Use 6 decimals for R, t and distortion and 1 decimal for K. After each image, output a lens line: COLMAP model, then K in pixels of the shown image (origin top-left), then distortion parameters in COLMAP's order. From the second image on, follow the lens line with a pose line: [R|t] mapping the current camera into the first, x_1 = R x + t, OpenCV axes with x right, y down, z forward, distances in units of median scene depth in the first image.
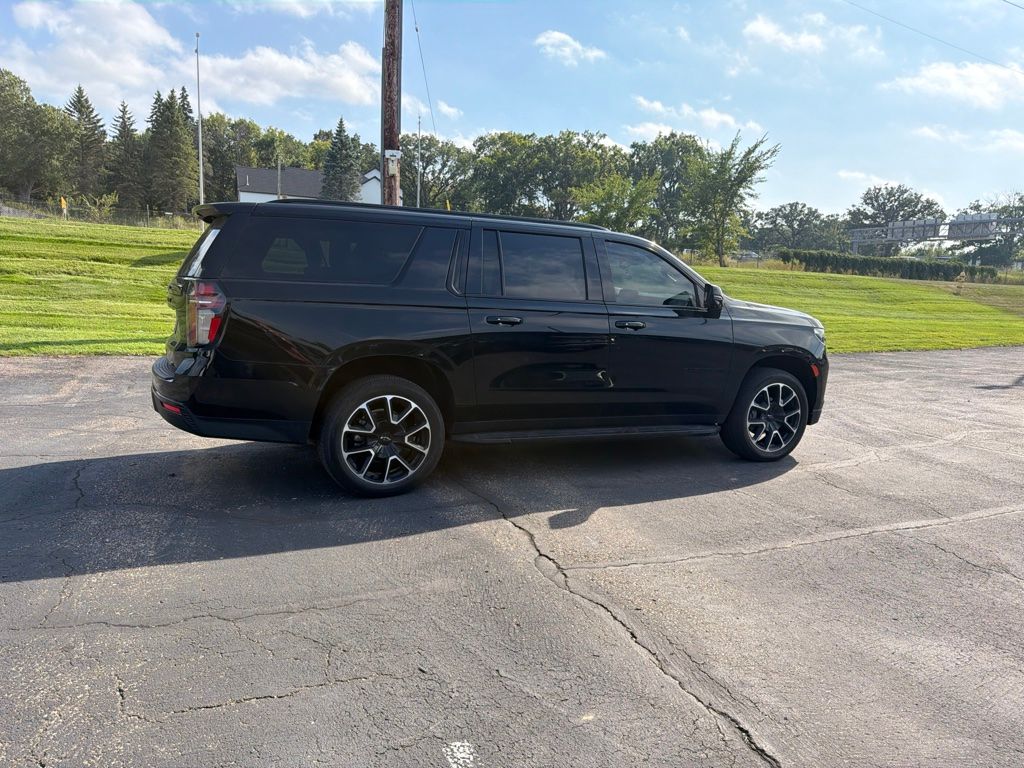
lens RADIAL K [[715.8, 0, 511.6], [0, 715.8, 388.4], [0, 0, 1]] dist [0.053820, -0.070417]
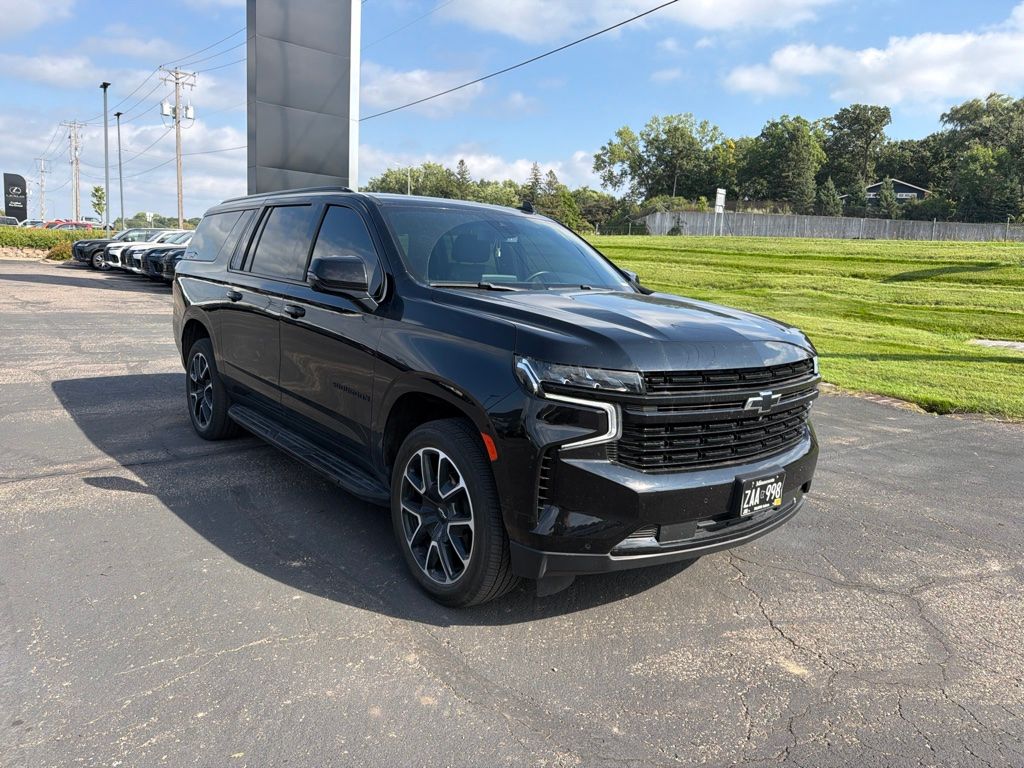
lens RADIAL K [[716.3, 0, 512.3], [0, 716.3, 383.2], [0, 0, 1]] dist [0.041914, -0.052679]
pose [[0.234929, 0.127166, -0.963658, 0.323843], [-0.174307, 0.980846, 0.086940, -0.039734], [0.956256, 0.147548, 0.252595, 0.344145]]
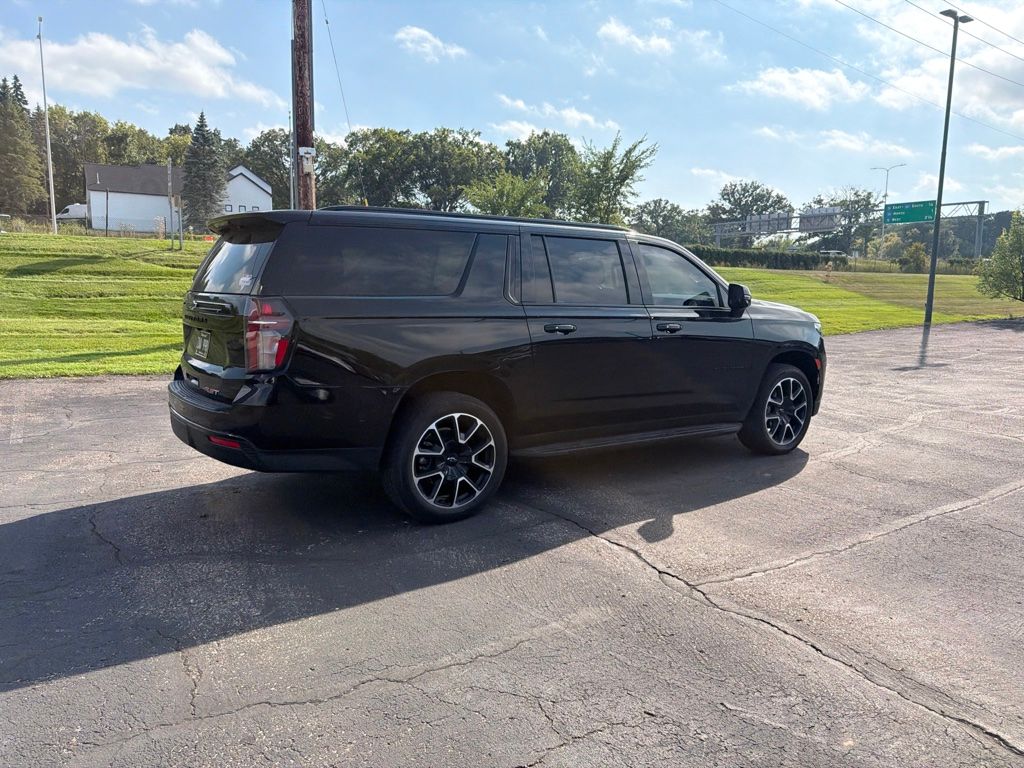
lens RADIAL K [[715.6, 0, 512.9], [0, 715.6, 384.7], [0, 0, 1]] dist [0.064712, -0.087310]
pose [[0.984679, -0.050141, 0.167013, -0.072391], [0.050346, 0.998727, 0.003004, -0.007738], [-0.166951, 0.005450, 0.985950, 0.017712]]
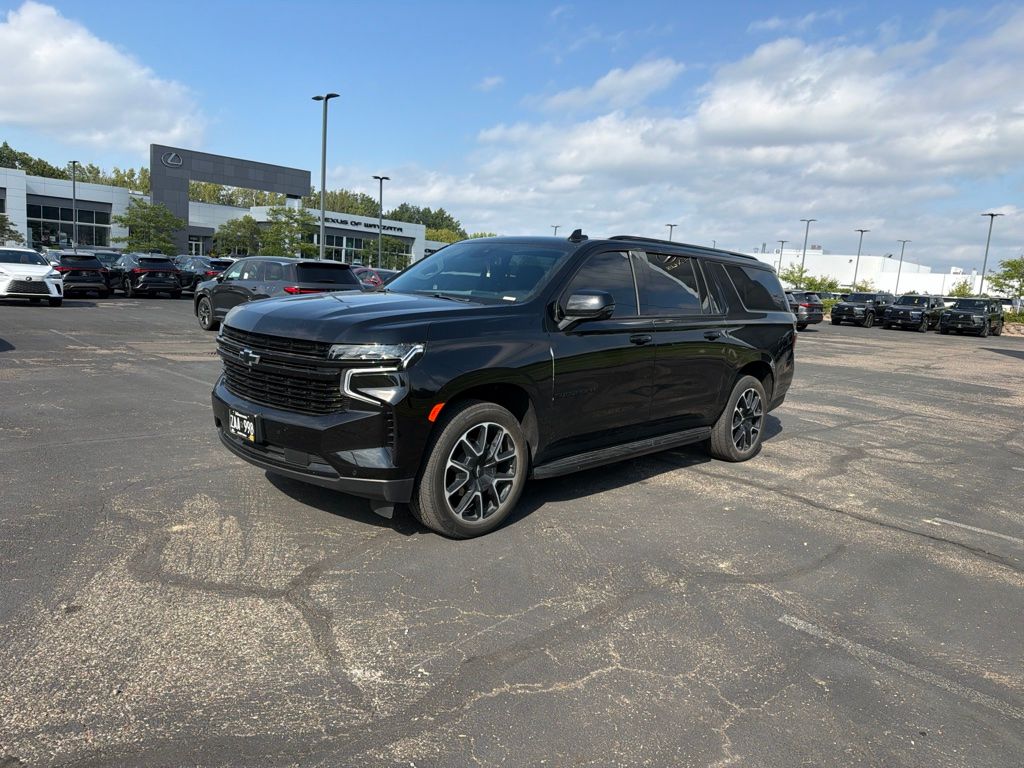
lens RADIAL K [[712.7, 0, 513.4], [0, 712.7, 396.8], [0, 0, 1]] dist [0.042006, -0.052828]
pose [[-0.927872, -0.047755, -0.369828, 0.171489], [-0.156416, 0.950143, 0.269747, -0.098404], [0.338507, 0.308137, -0.889081, 0.704966]]
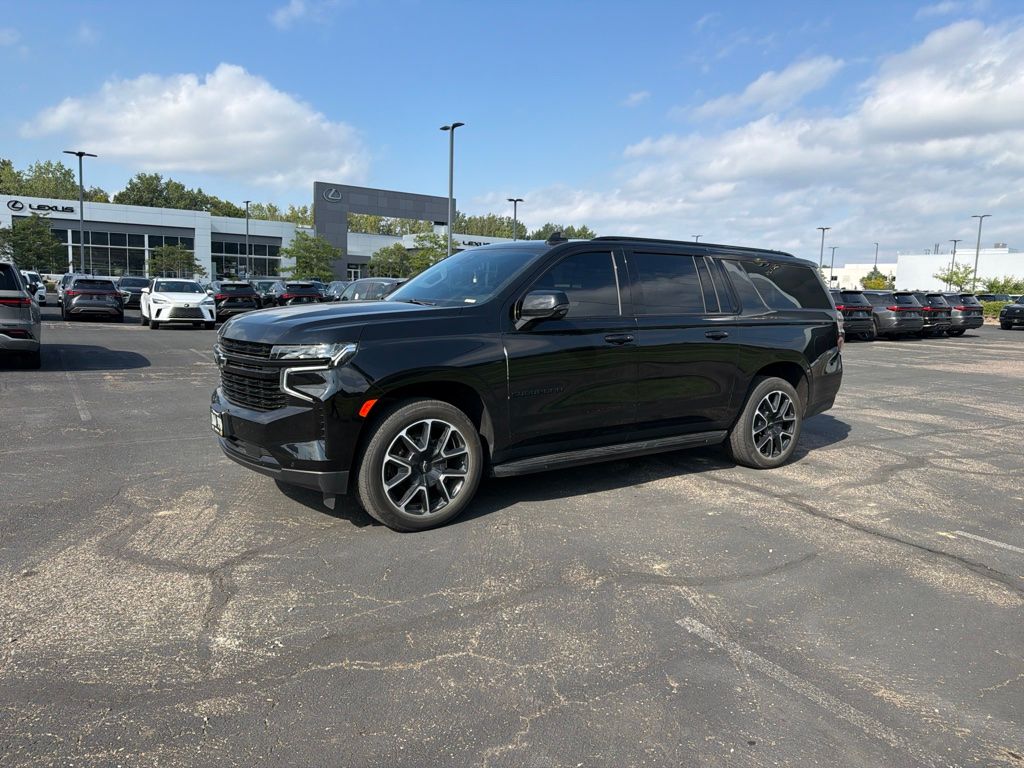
lens RADIAL K [[713.3, 0, 513.7], [0, 713.3, 387.7], [0, 0, 1]] dist [0.035909, -0.042931]
pose [[-0.983830, -0.052293, -0.171302, 0.102111], [-0.096797, 0.959961, 0.262878, -0.103279], [0.150697, 0.275209, -0.949500, 0.730479]]
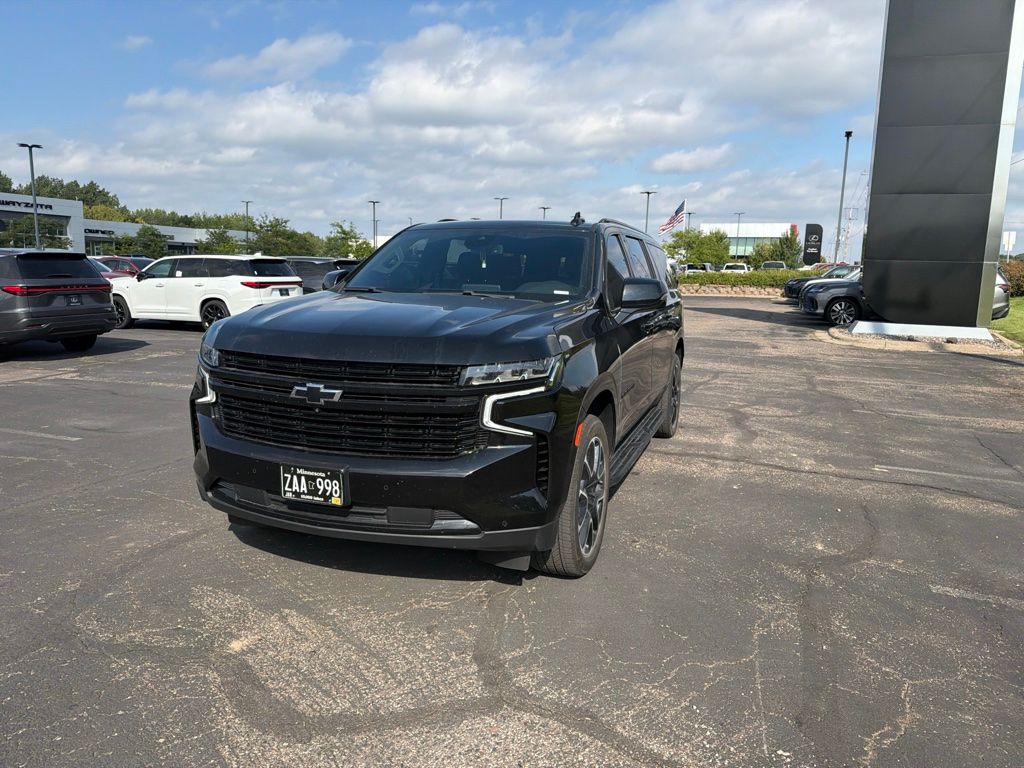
lens RADIAL K [[715.1, 0, 513.7], [0, 715.1, 378.4], [0, 0, 1]] dist [0.042551, -0.052788]
pose [[-0.704351, 0.041637, -0.708630, 0.259252], [-0.155016, 0.965162, 0.210790, -0.080583], [0.692719, 0.258320, -0.673358, 0.607672]]
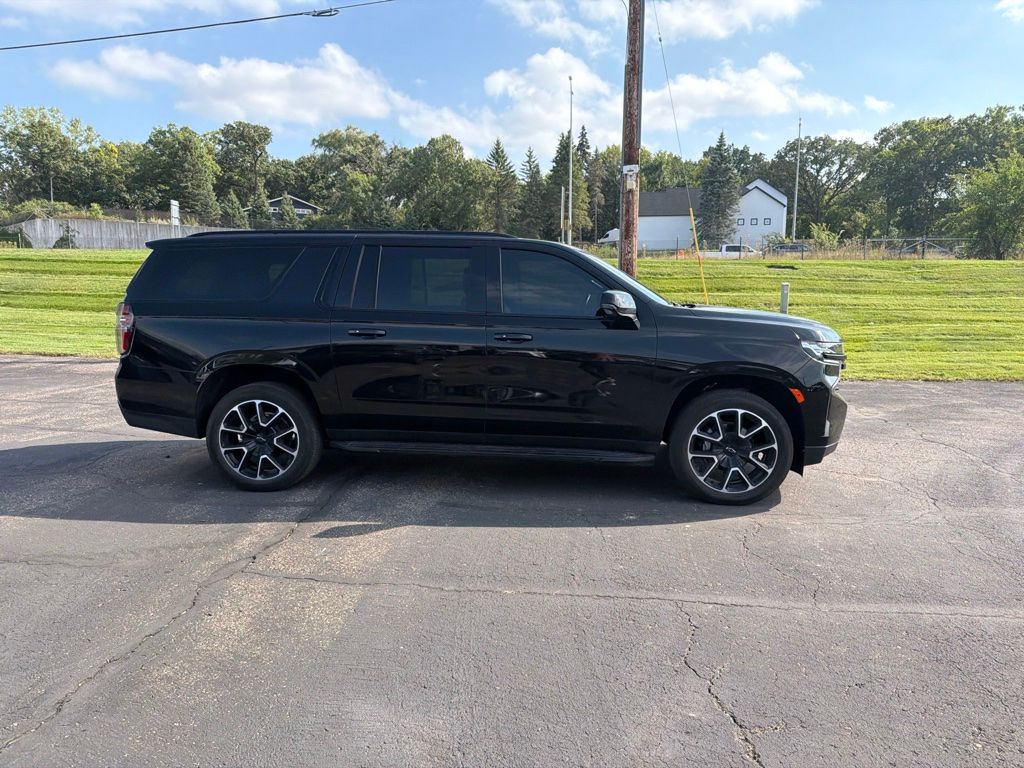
lens RADIAL K [[716.3, 0, 512.3], [0, 716.3, 383.2], [0, 0, 1]] dist [0.041914, -0.052679]
pose [[0.858963, 0.028592, -0.511239, 0.212772], [-0.042890, 0.998949, -0.016195, -0.004518], [0.510238, 0.035838, 0.859286, 0.067584]]
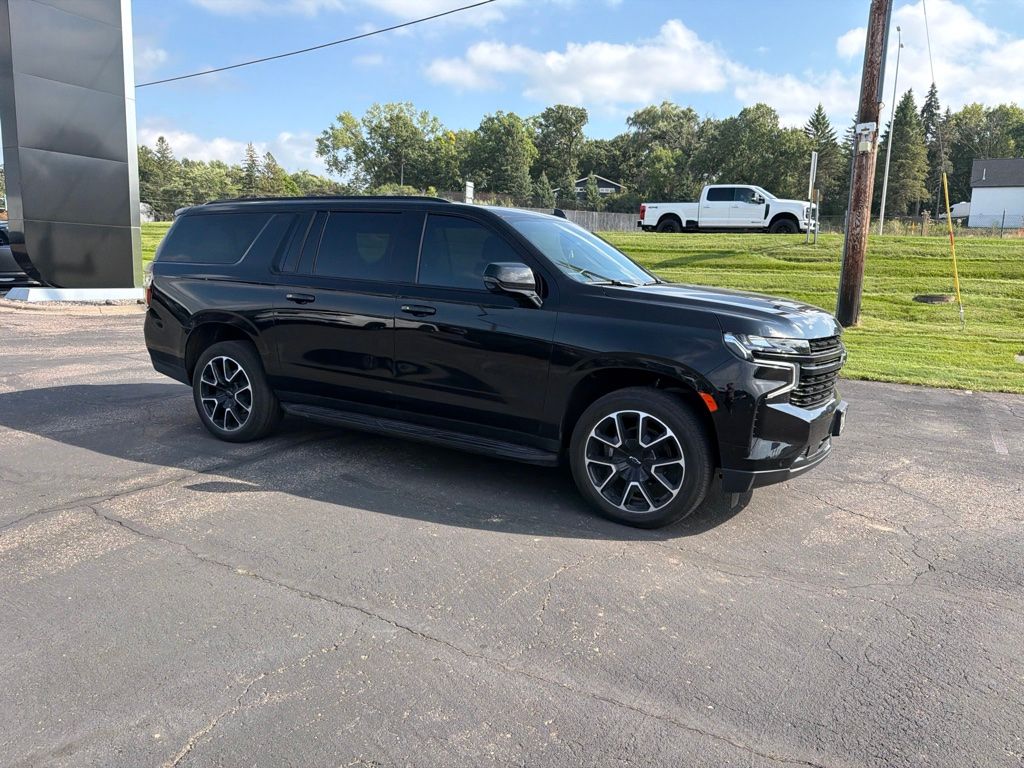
lens RADIAL K [[713.4, 0, 514.1], [0, 713.4, 386.5], [0, 0, 1]] dist [0.082345, -0.121636]
pose [[0.576618, 0.114996, -0.808880, 0.312902], [-0.124819, 0.990822, 0.051883, -0.018467], [0.807423, 0.071047, 0.585680, 0.196583]]
